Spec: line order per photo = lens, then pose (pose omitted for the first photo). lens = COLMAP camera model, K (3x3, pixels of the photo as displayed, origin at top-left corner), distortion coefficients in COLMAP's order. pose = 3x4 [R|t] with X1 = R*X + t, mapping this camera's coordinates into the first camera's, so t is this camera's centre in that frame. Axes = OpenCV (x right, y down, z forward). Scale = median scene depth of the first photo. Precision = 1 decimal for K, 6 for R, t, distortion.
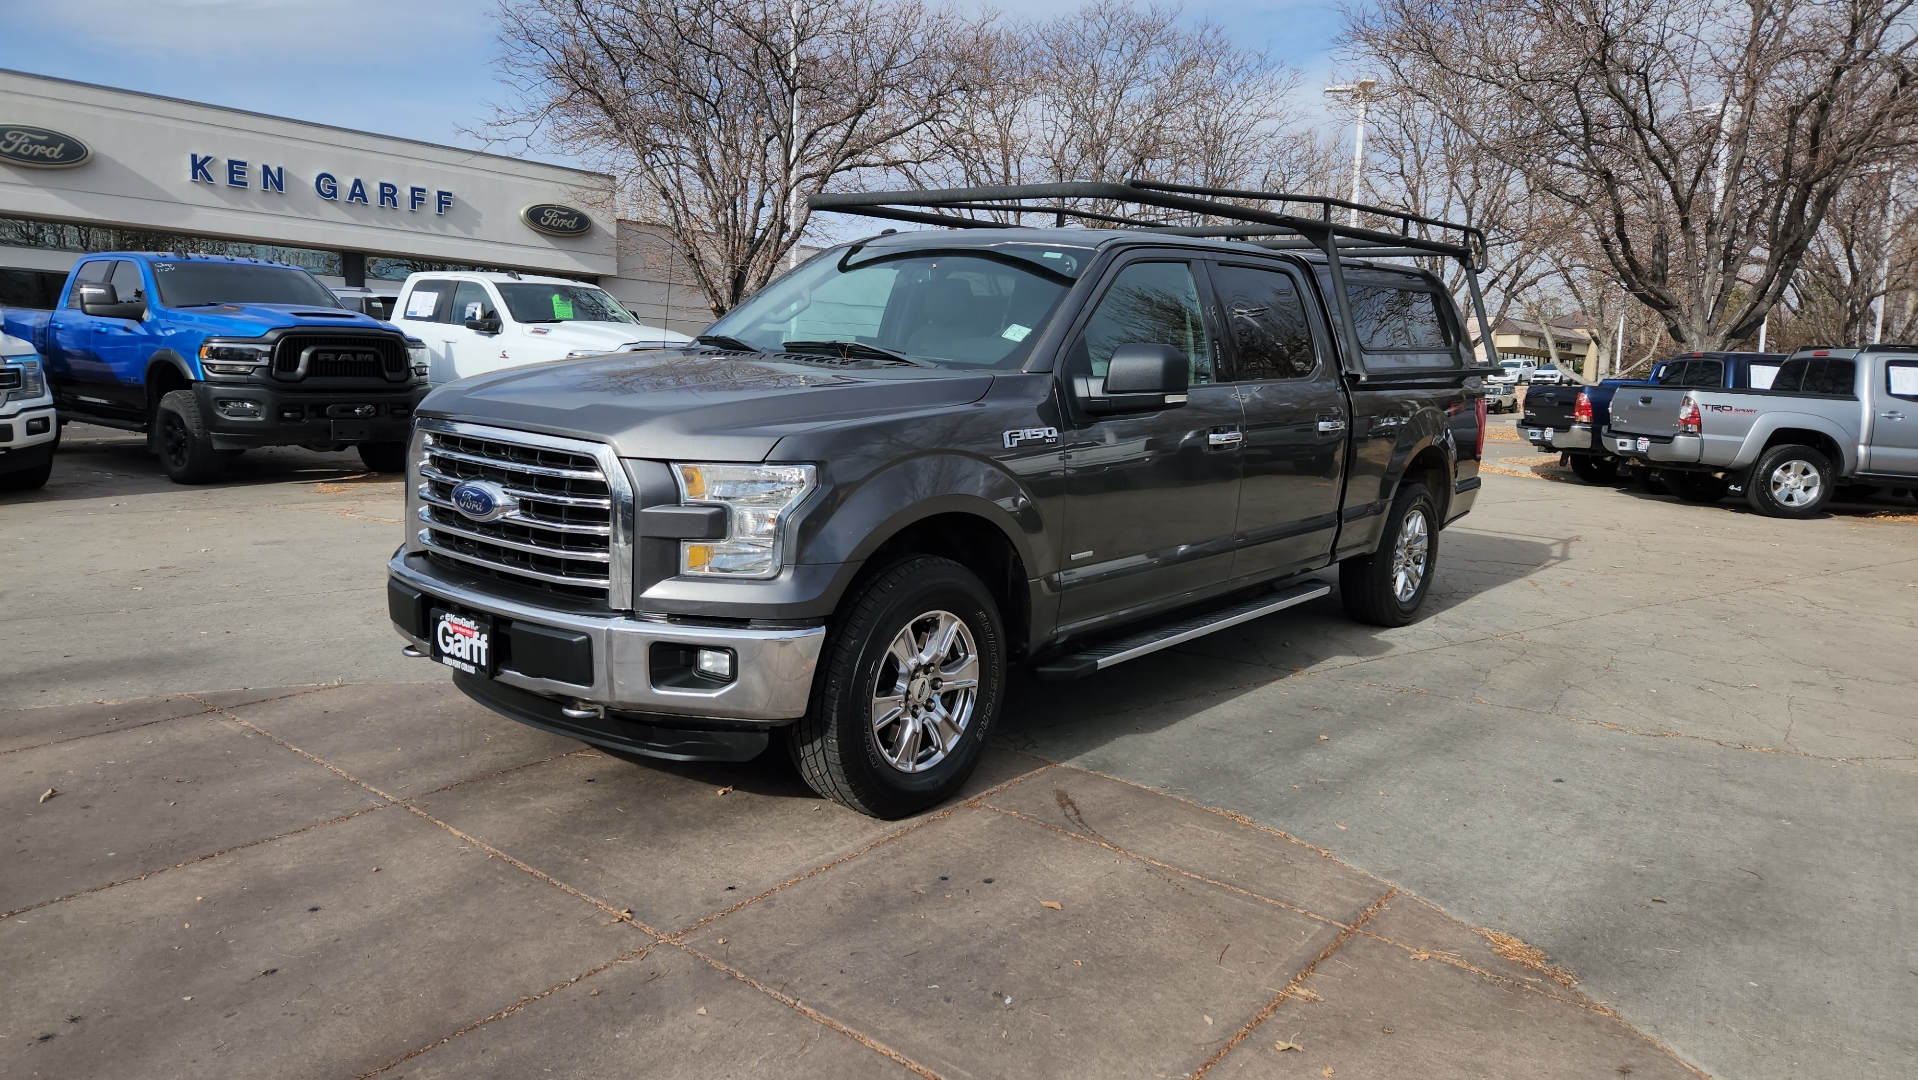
lens RADIAL K [[1283.1, 0, 935.1], [0, 1283.1, 541.1], [0, 0, 1]] dist [0.071915, -0.056194]
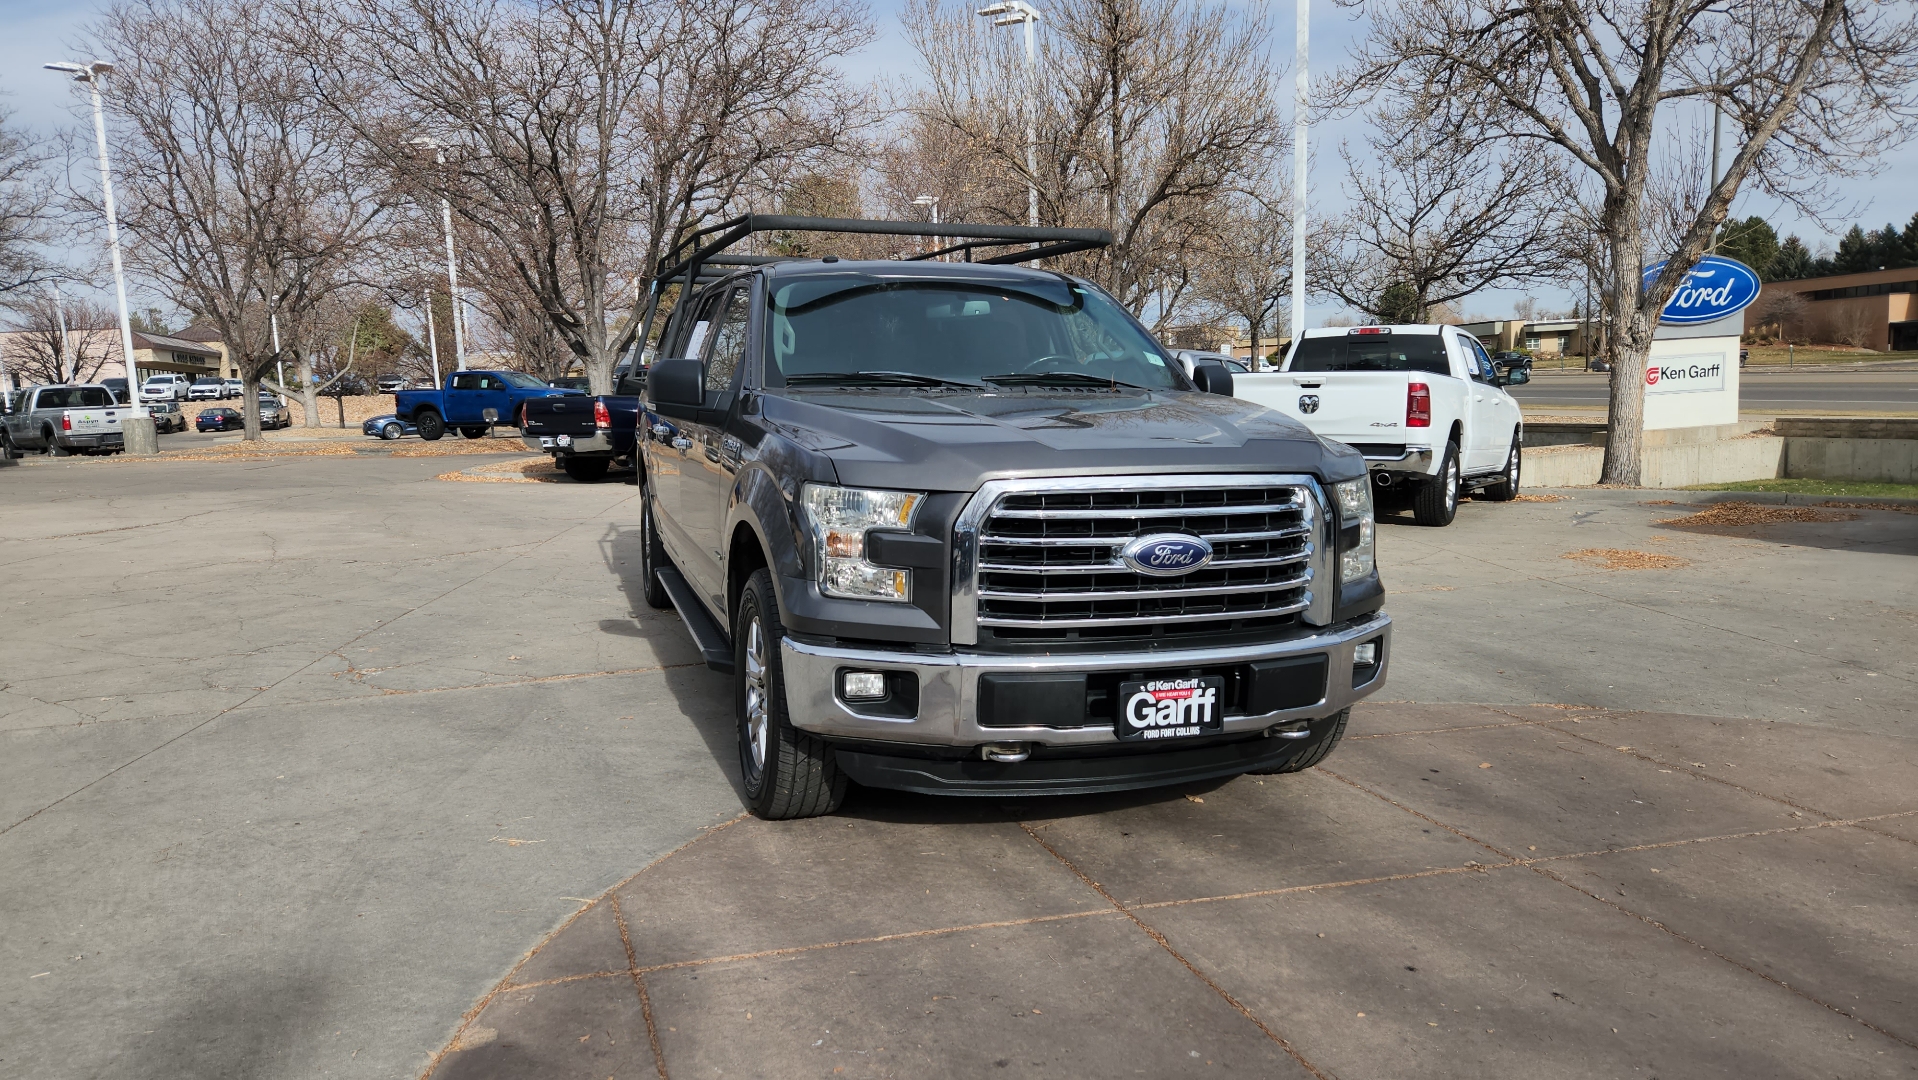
lens RADIAL K [[1283.1, 0, 924.1], [0, 1283.1, 555.5], [0, 0, 1]] dist [0.071915, -0.056194]
pose [[0.545807, -0.154462, 0.823551, -1.209598], [0.152862, 0.984724, 0.083382, -0.134166], [-0.823849, 0.080379, 0.561081, 0.617608]]
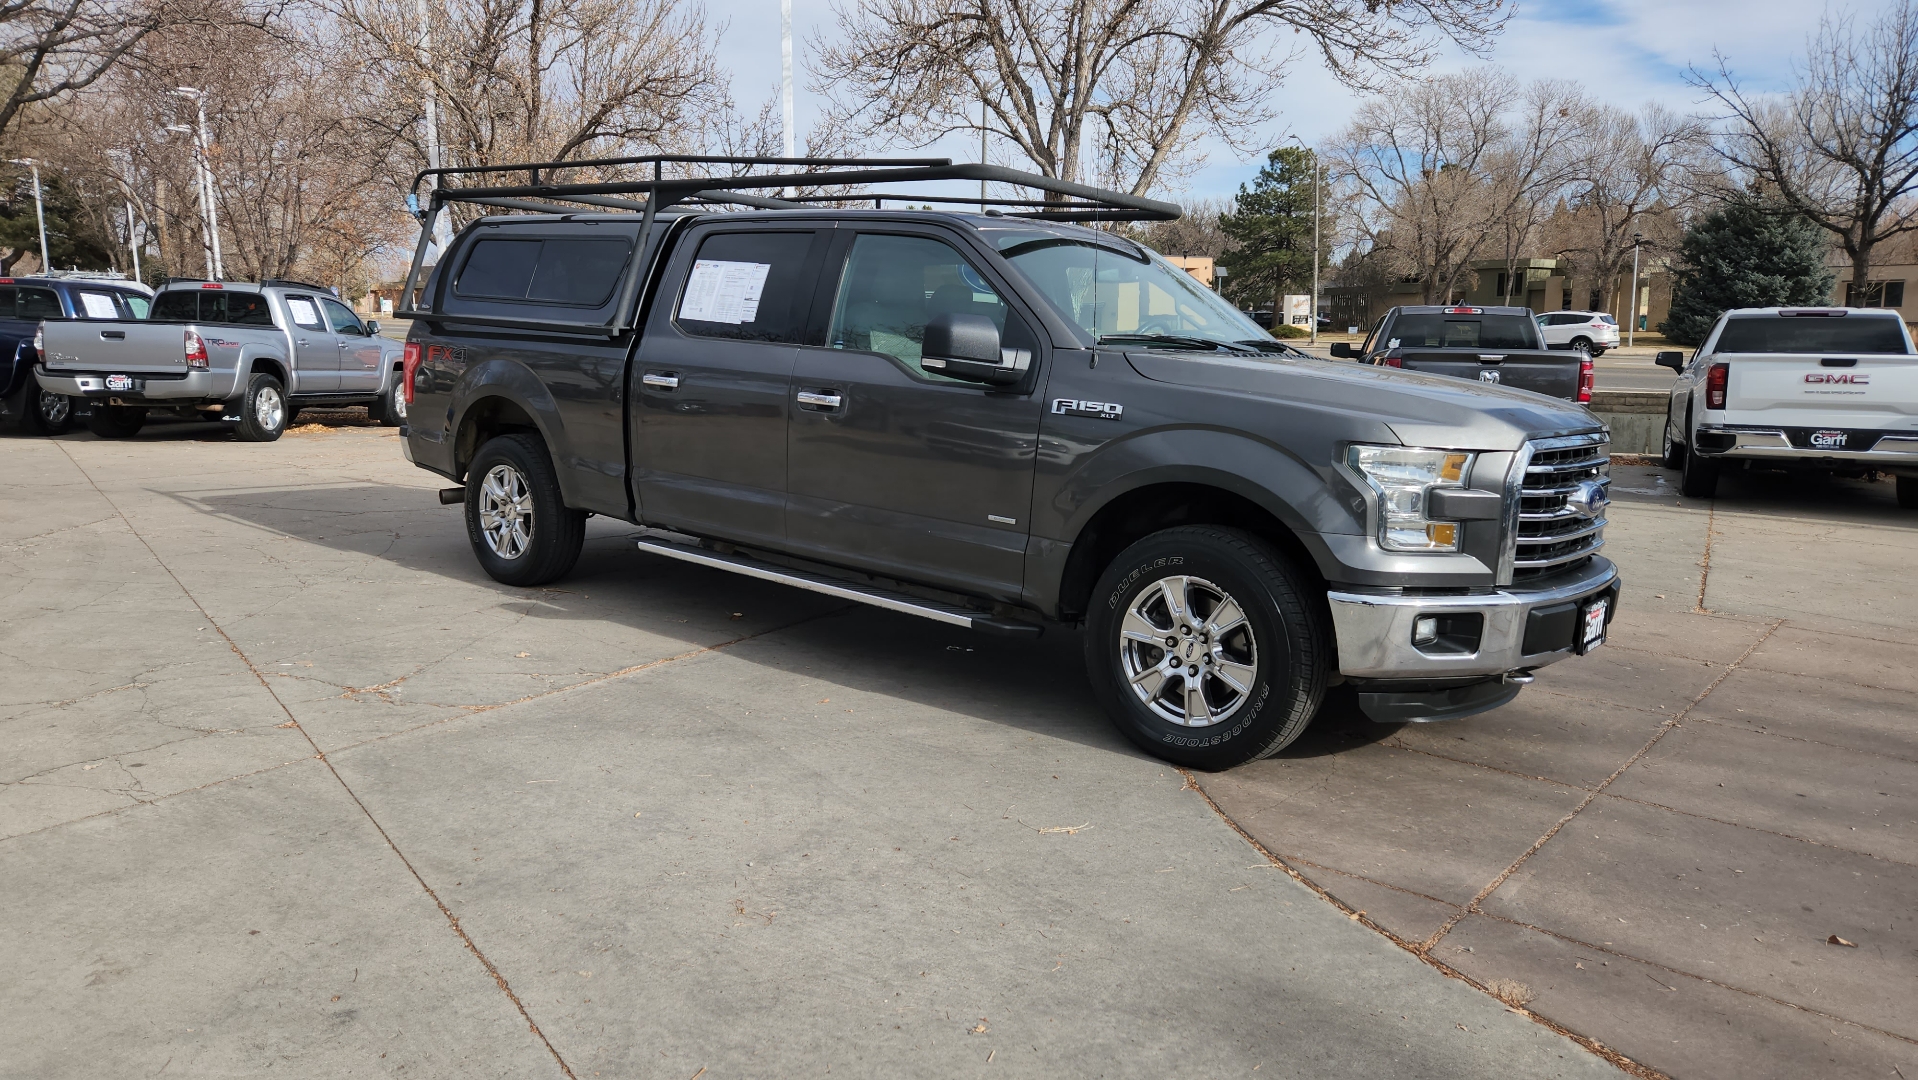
lens RADIAL K [[1283.1, 0, 920.5], [0, 1283.1, 549.4], [0, 0, 1]] dist [0.071915, -0.056194]
pose [[0.008837, -0.200563, 0.979641, -1.480383], [0.118102, 0.973032, 0.198144, -0.283560], [-0.992962, 0.113946, 0.032285, 1.544220]]
